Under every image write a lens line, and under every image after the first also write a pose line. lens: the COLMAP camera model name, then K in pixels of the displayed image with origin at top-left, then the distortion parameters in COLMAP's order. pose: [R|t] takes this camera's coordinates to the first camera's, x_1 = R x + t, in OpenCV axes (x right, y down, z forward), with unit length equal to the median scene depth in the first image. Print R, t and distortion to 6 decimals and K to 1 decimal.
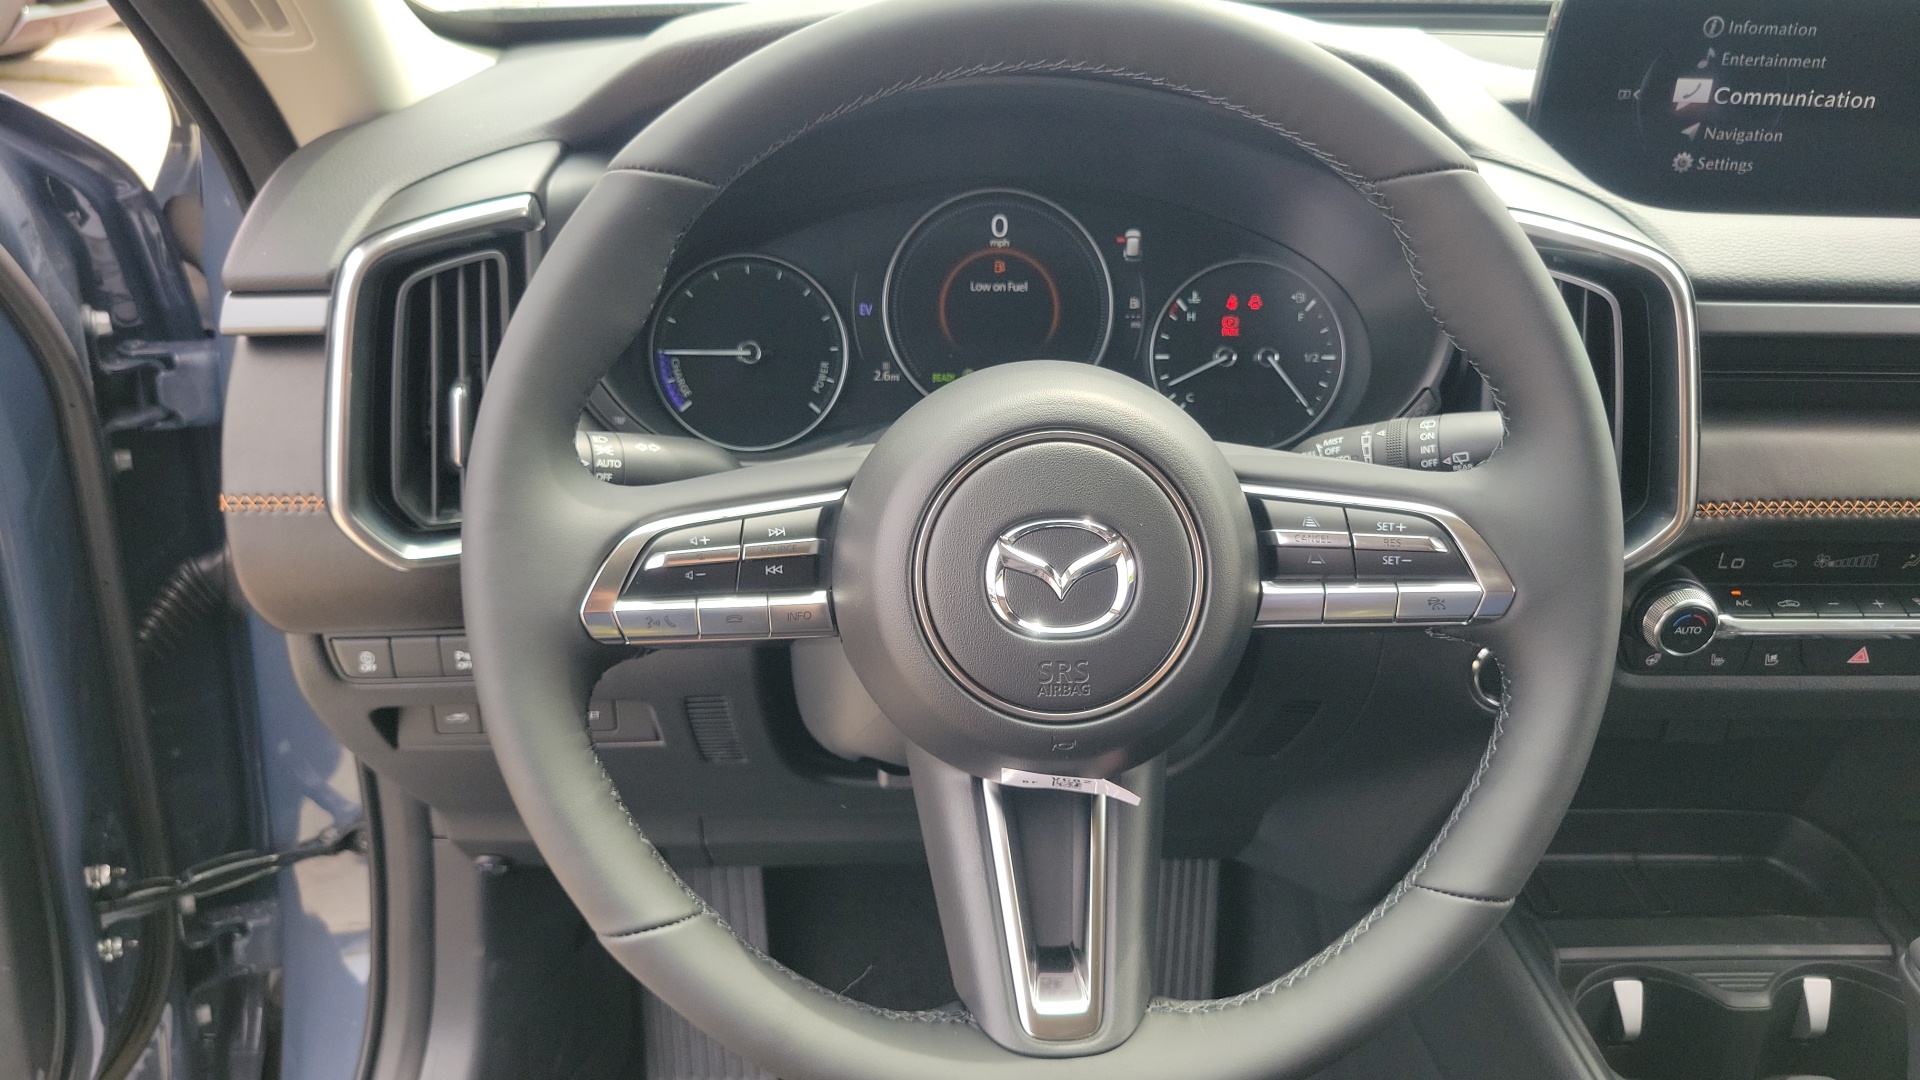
lens RADIAL K [[1516.8, 0, 960.0], [0, 1516.8, 540.0], [0, 0, 1]] dist [0.047884, -0.006364]
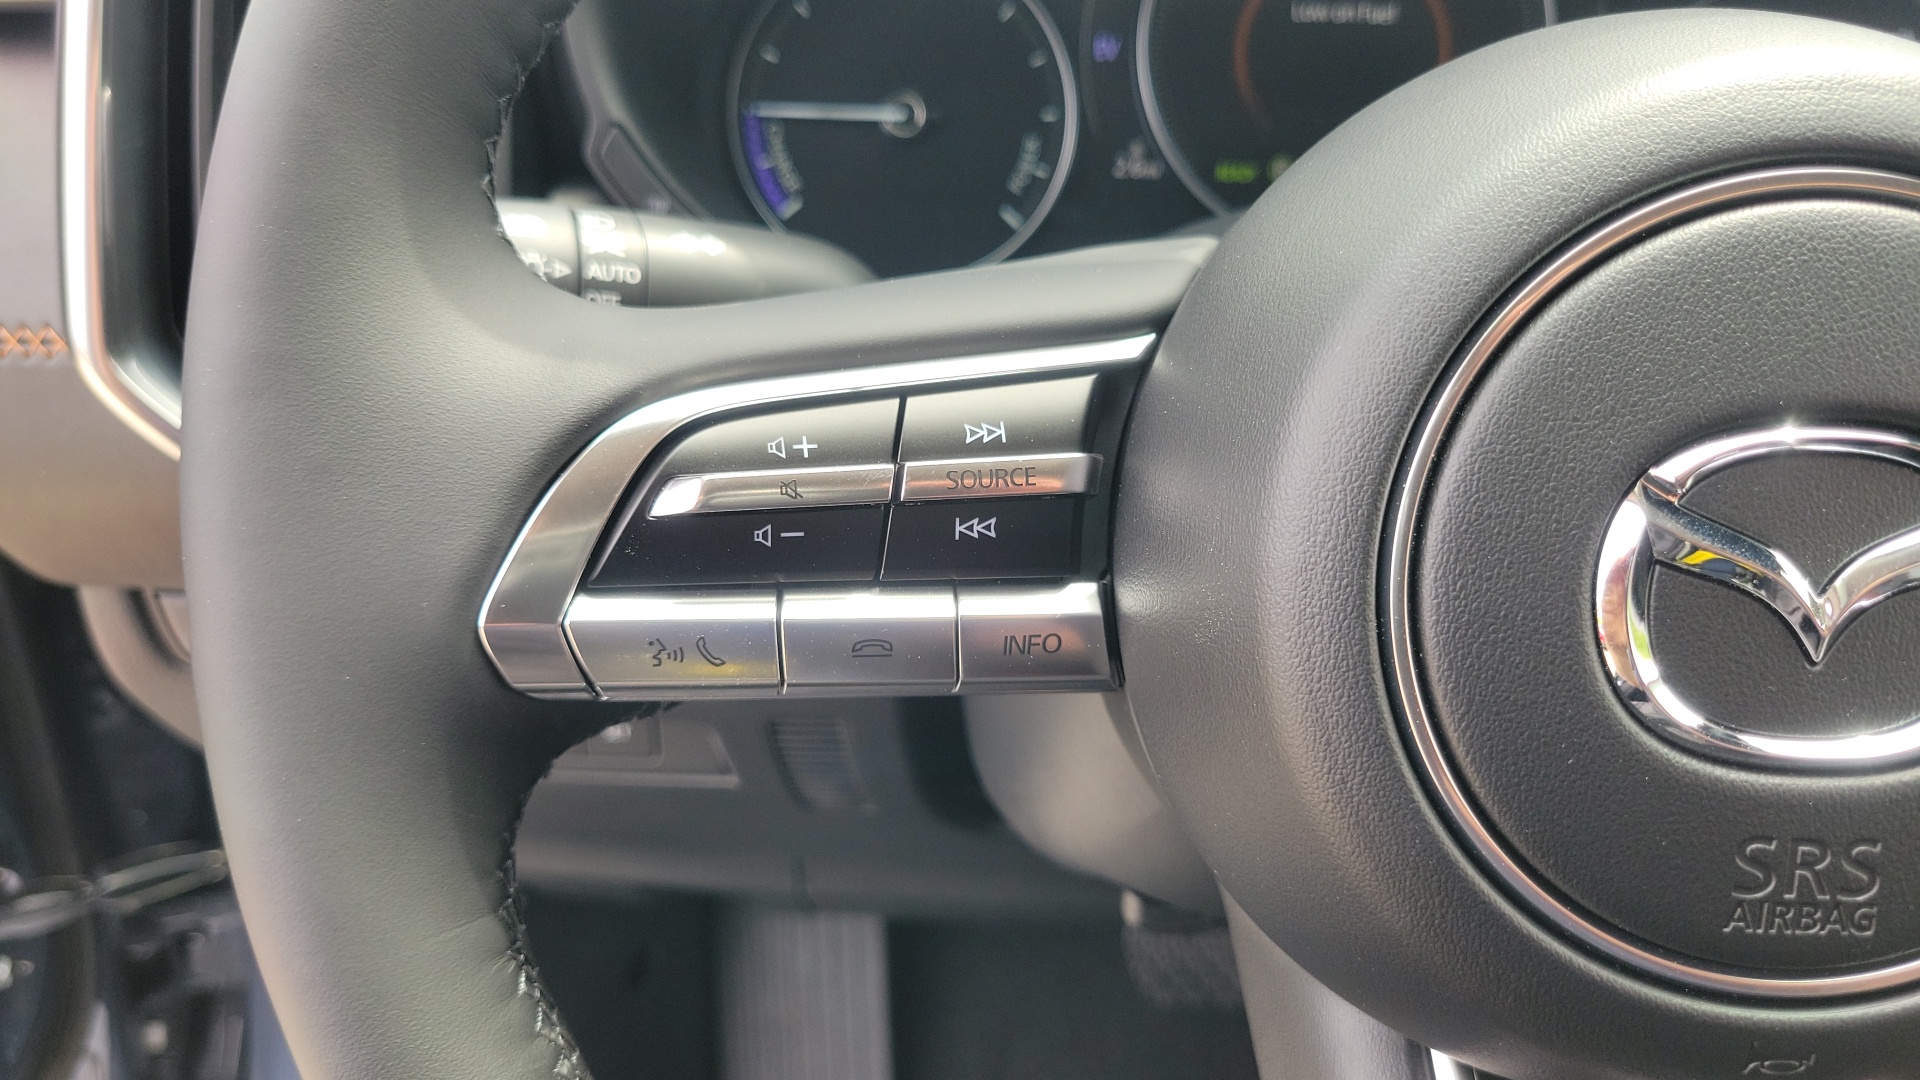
lens RADIAL K [[1443.0, 0, 956.7], [0, 1443.0, 528.3], [0, 0, 1]] dist [0.031112, -0.016239]
pose [[0.996427, 0.041795, -0.073395, -0.097867], [-0.037417, 0.997494, 0.060047, -0.002801], [0.075720, -0.057086, 0.995494, 0.612159]]
